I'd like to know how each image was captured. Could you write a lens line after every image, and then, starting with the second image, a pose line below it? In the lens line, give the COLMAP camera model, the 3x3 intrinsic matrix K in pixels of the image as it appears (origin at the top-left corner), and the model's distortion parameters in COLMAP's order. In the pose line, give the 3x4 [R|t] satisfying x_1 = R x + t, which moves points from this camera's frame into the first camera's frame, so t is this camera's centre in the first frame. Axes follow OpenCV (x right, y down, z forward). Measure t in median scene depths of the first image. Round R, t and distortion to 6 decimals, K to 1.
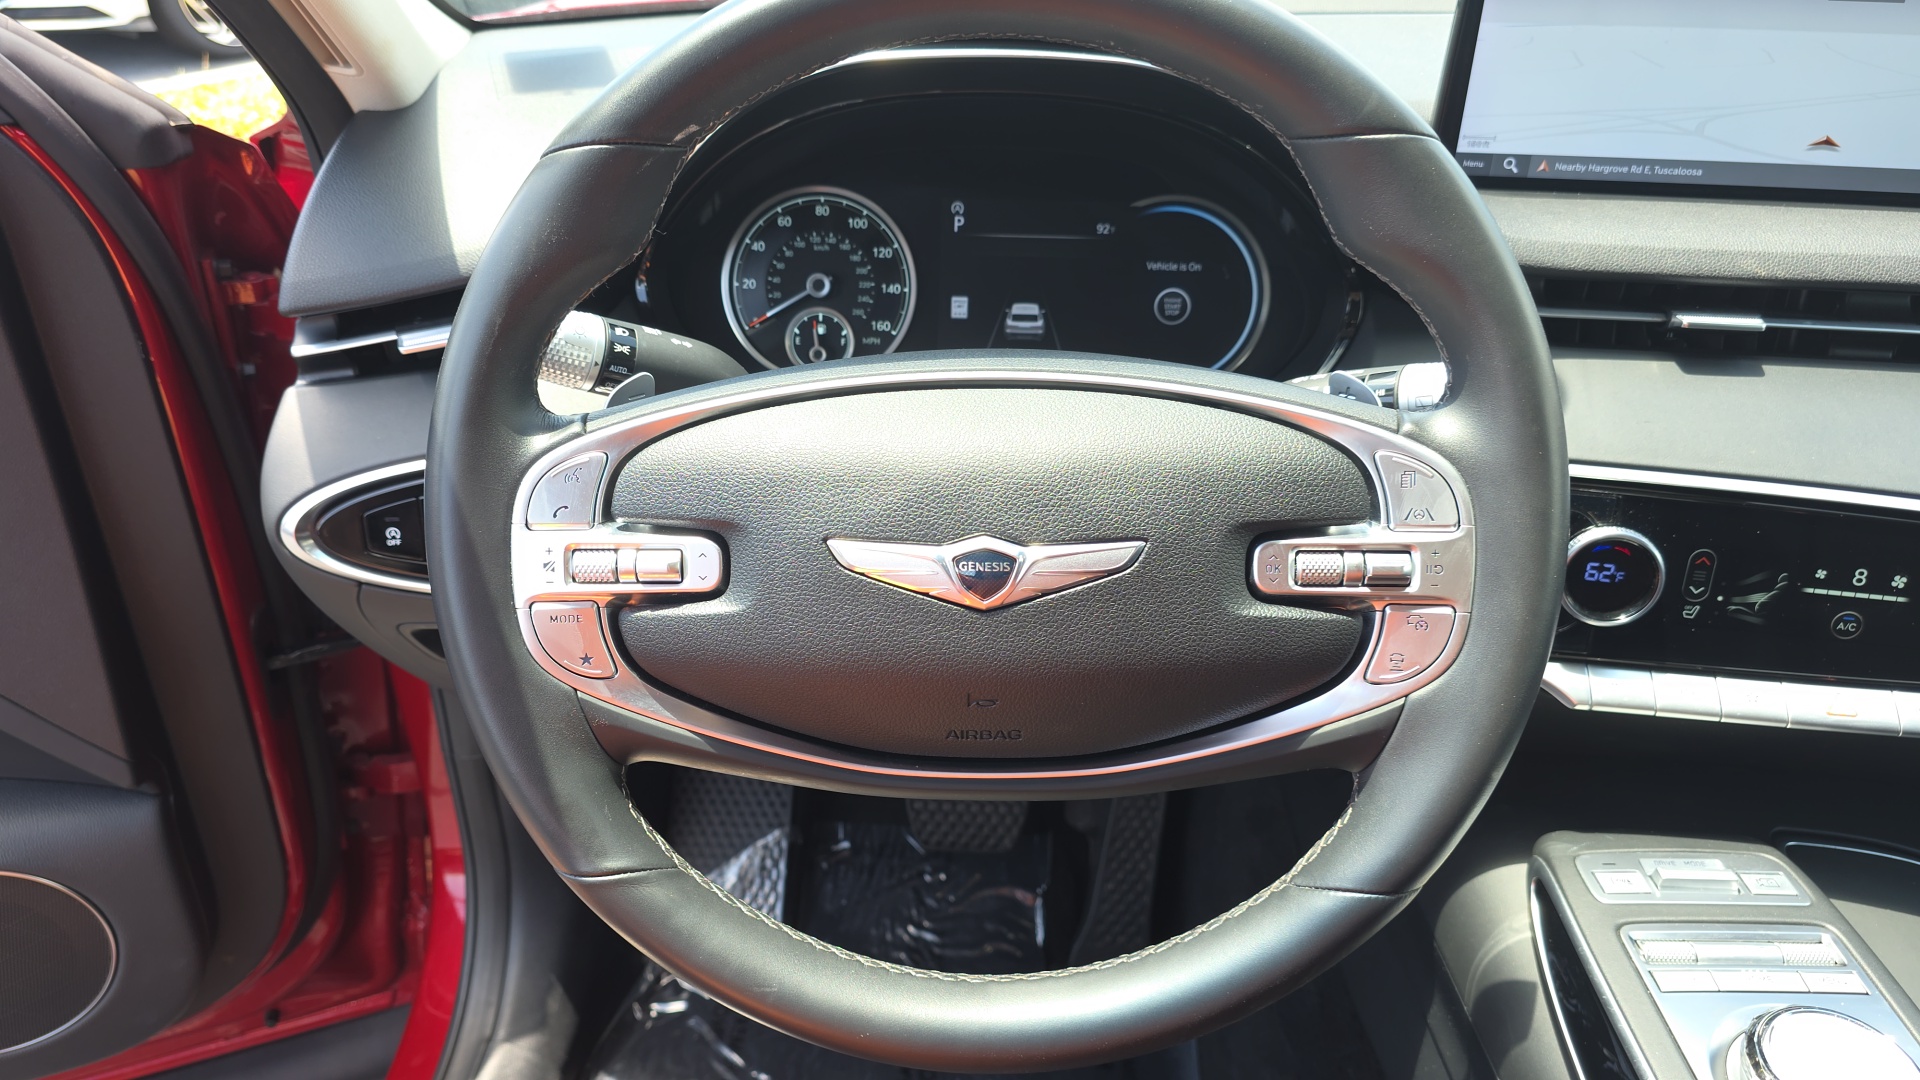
lens RADIAL K [[1310.3, 0, 940.6], [0, 1310.3, 553.7], [0, 0, 1]] dist [0.056189, -0.061630]
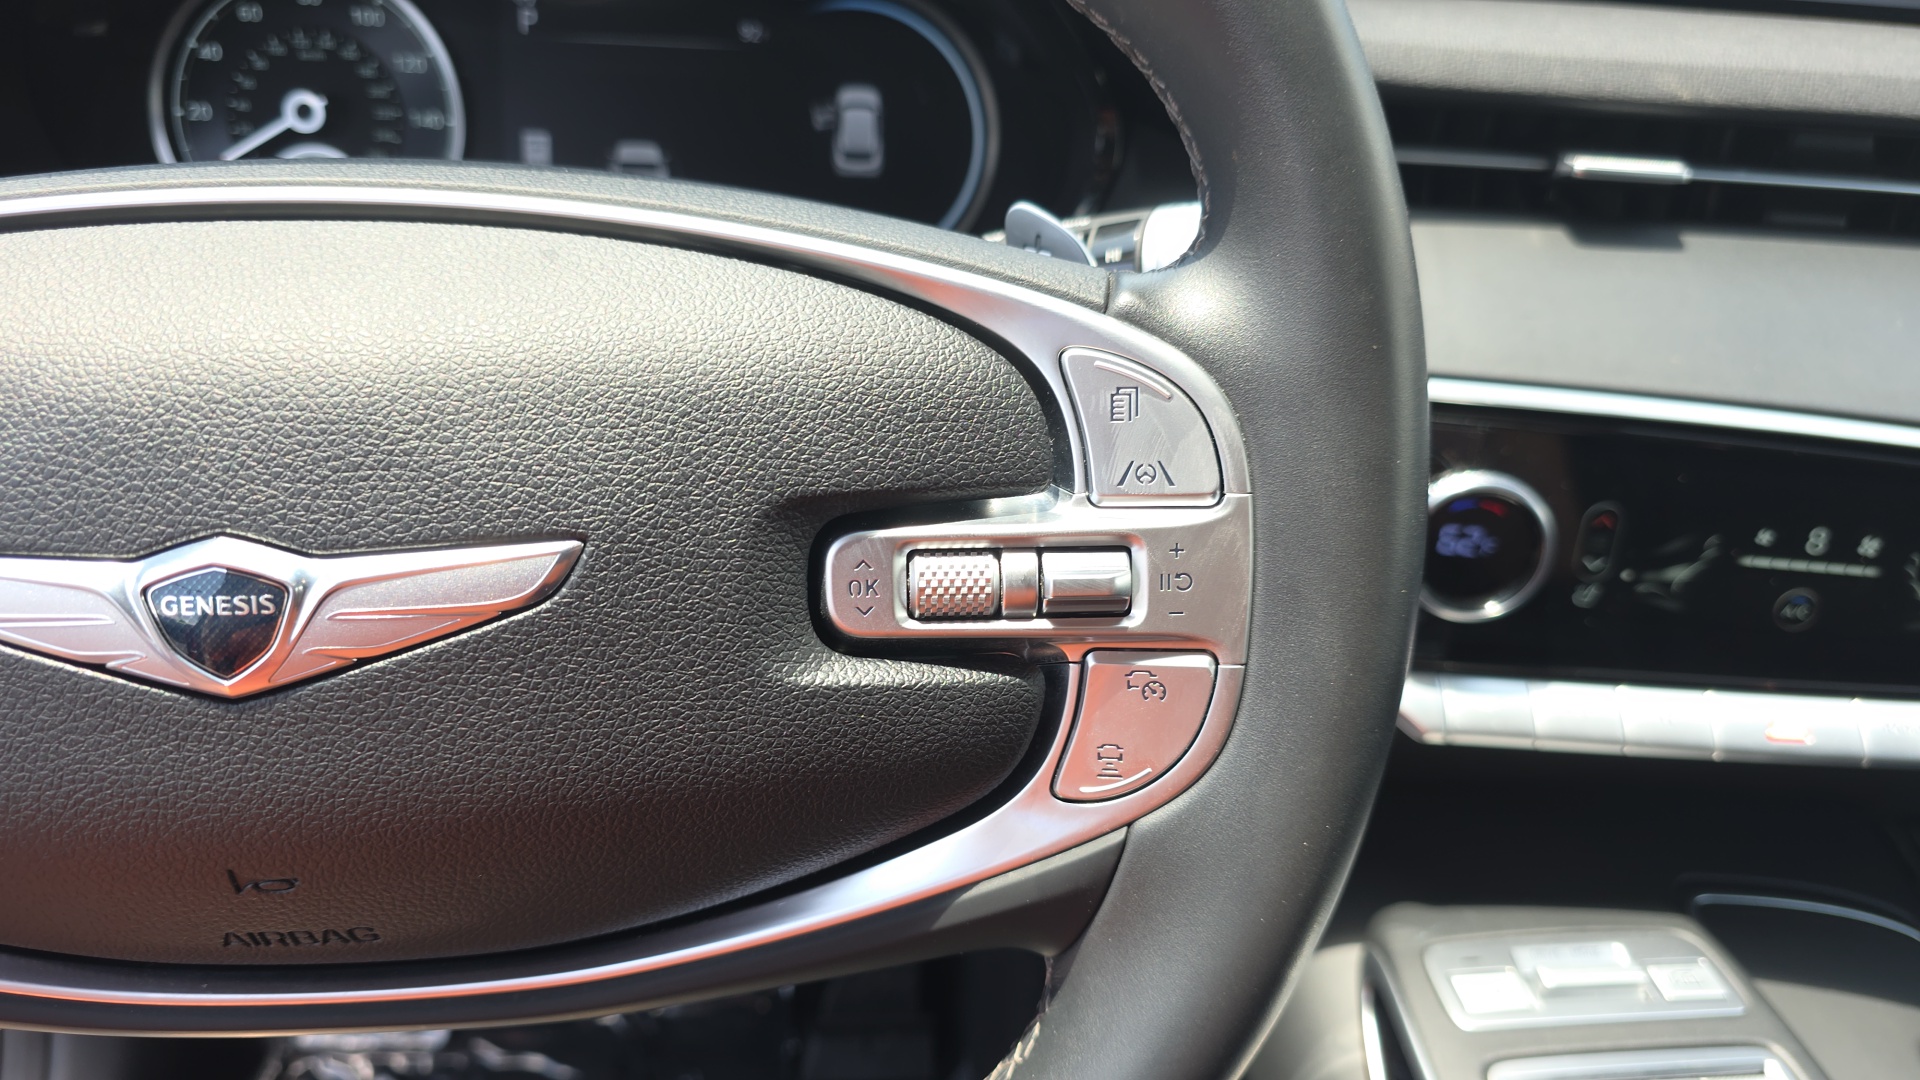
lens RADIAL K [[1346.3, 0, 938.0], [0, 1346.3, 551.2], [0, 0, 1]] dist [0.037625, -0.077092]
pose [[0.993707, -0.023212, 0.109578, 0.152792], [0.018135, 0.998725, 0.047112, -0.017330], [-0.110532, -0.044828, 0.992861, 0.334132]]
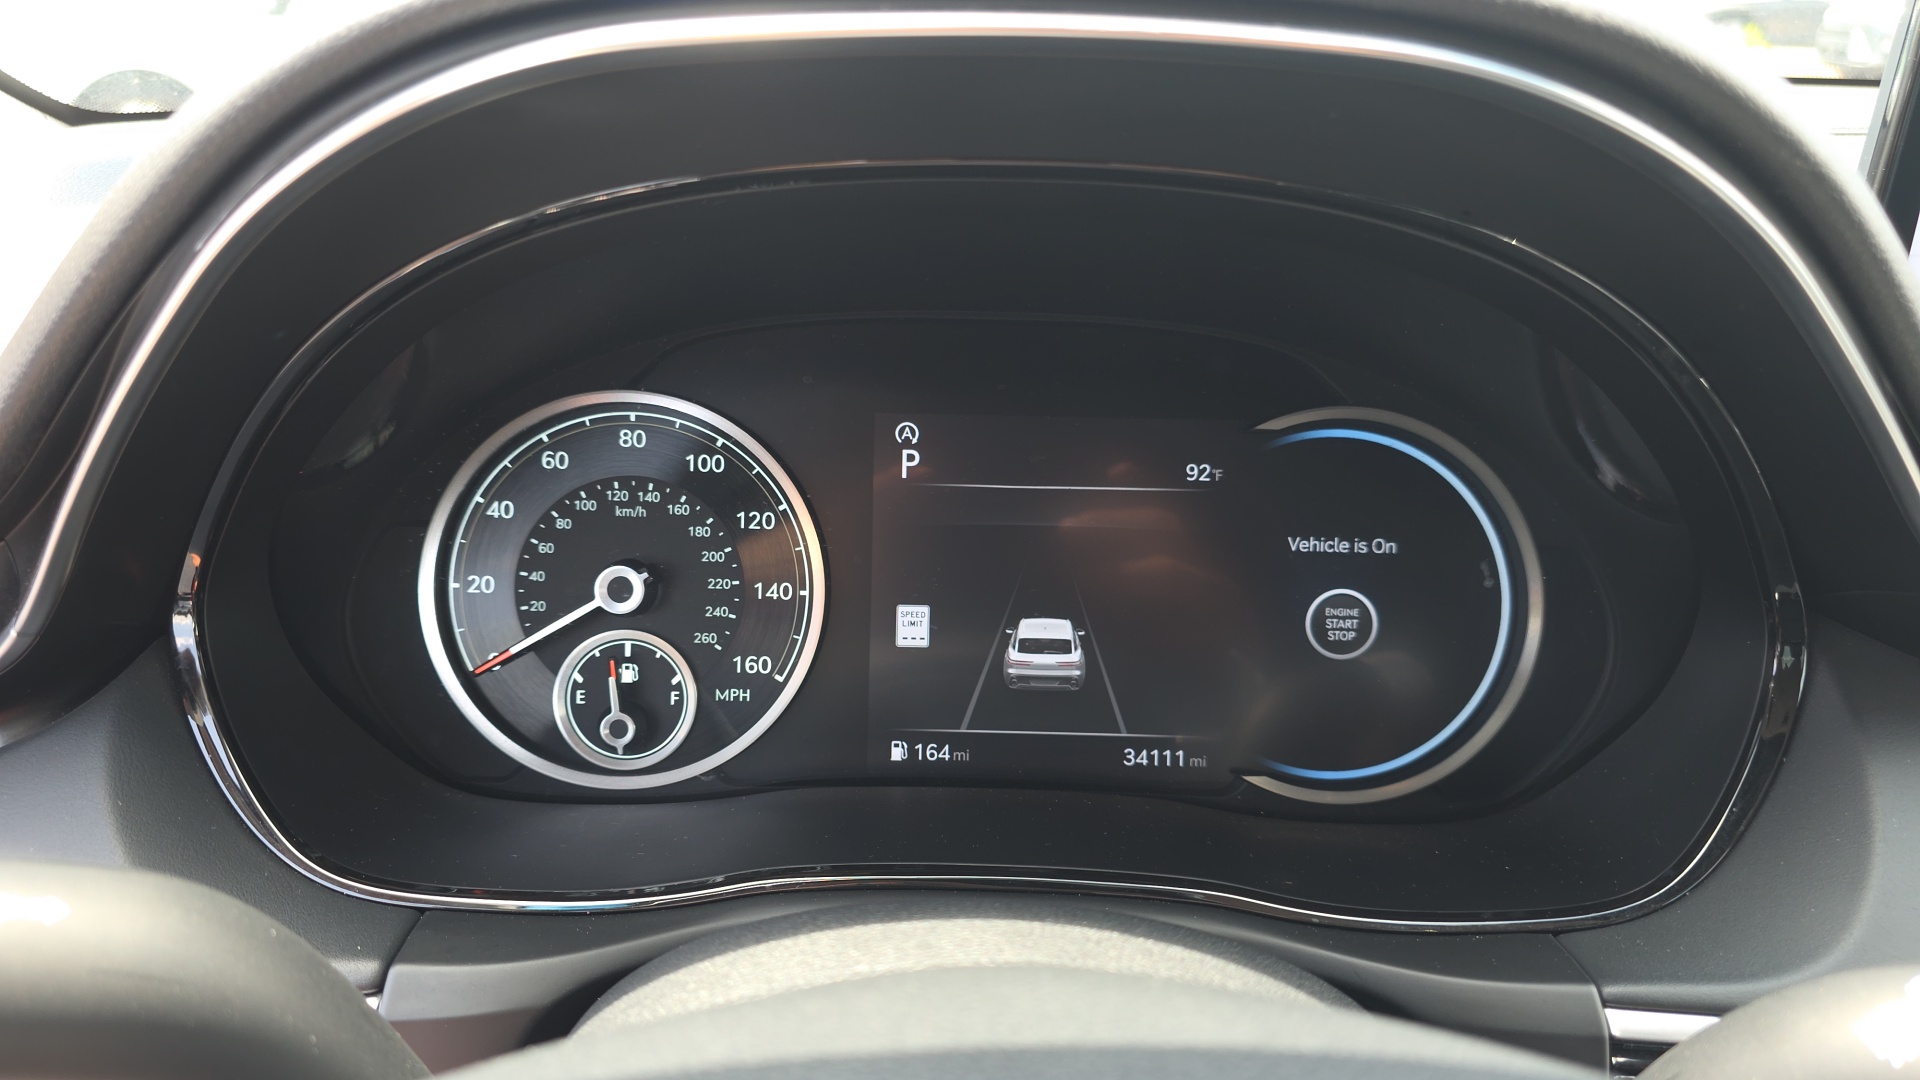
lens RADIAL K [[1325.5, 0, 951.1], [0, 1325.5, 540.2], [0, 0, 1]] dist [0.052858, -0.063833]
pose [[0.999353, -0.007068, 0.035270, 0.013121], [0.011762, 0.990816, -0.134703, -0.172410], [-0.033994, 0.135030, 0.990258, 0.565845]]
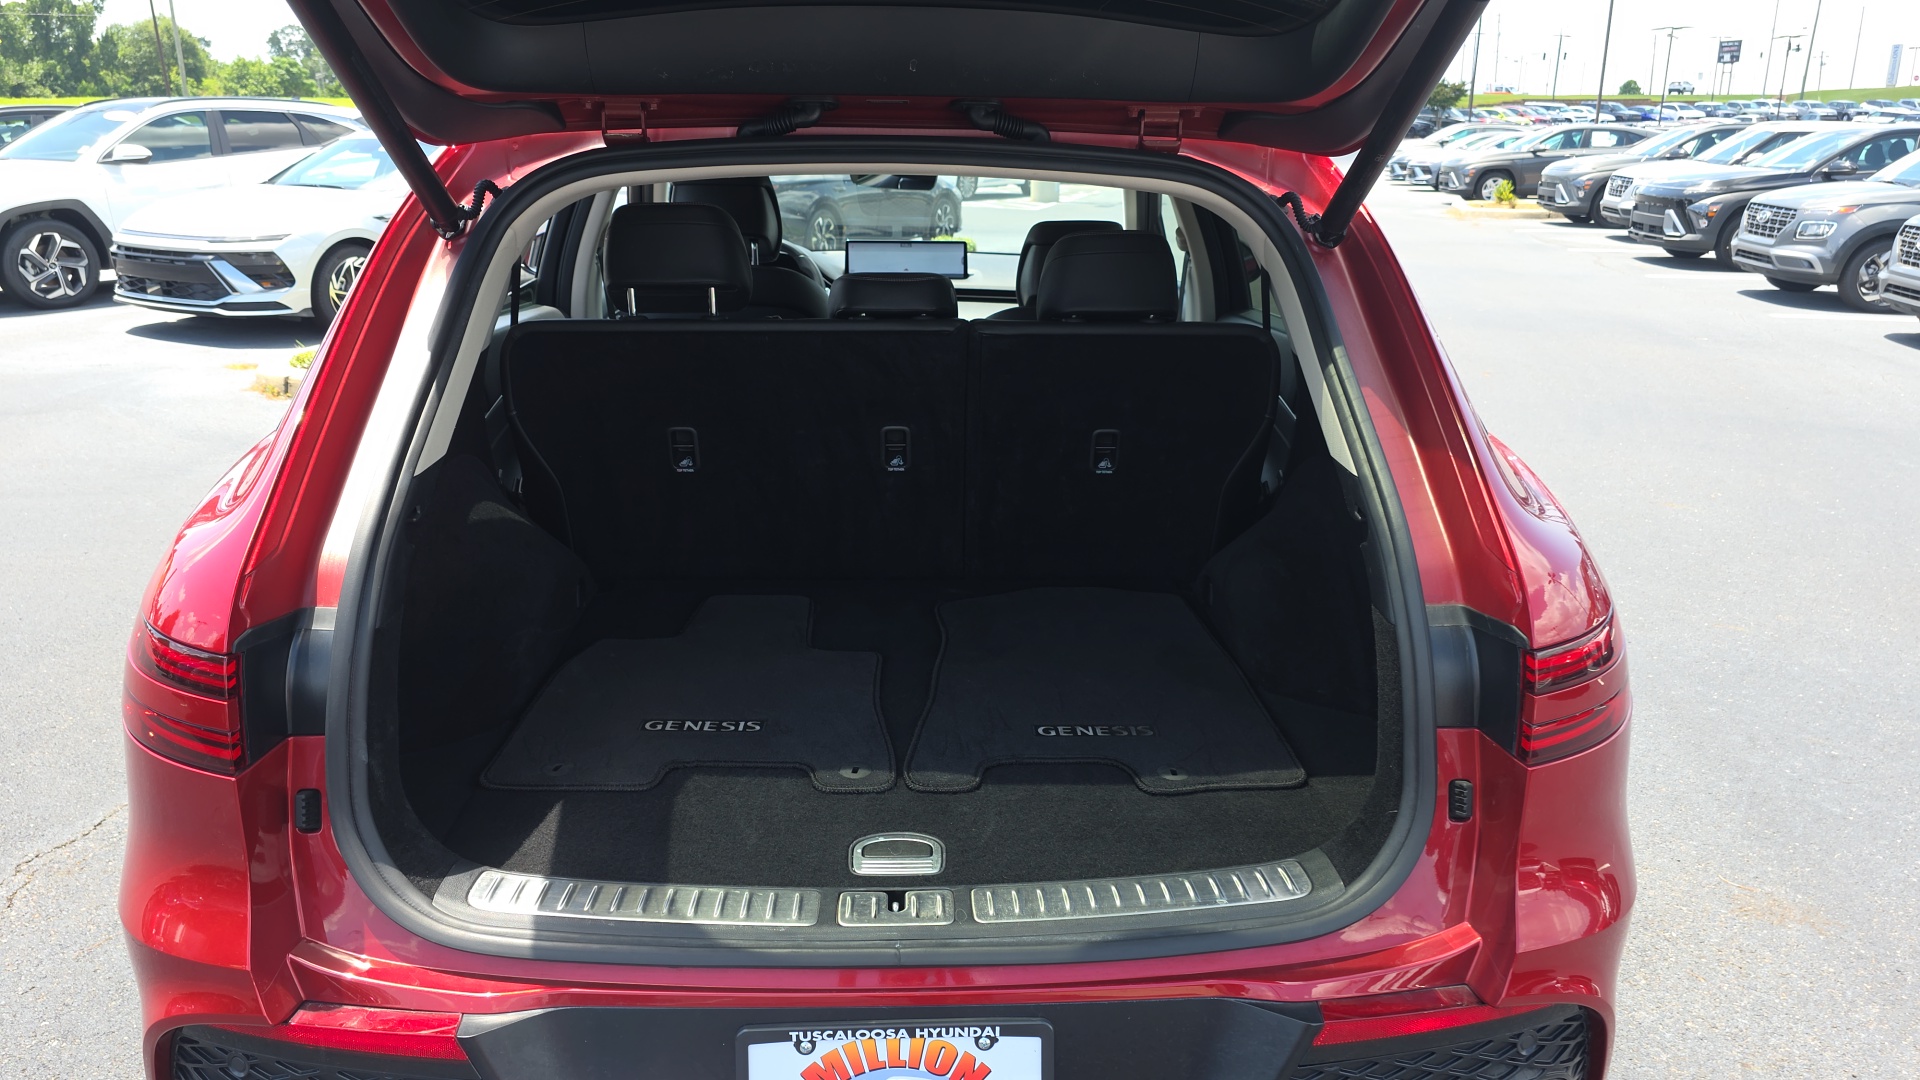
lens RADIAL K [[1301.3, 0, 968.4], [0, 1301.3, 527.5], [0, 0, 1]] dist [0.035642, -0.031242]
pose [[0.995752, -0.034773, 0.085256, 0.421006], [0.054224, 0.969808, -0.237765, 2.413969], [-0.074414, 0.241378, 0.967574, -4.810983]]
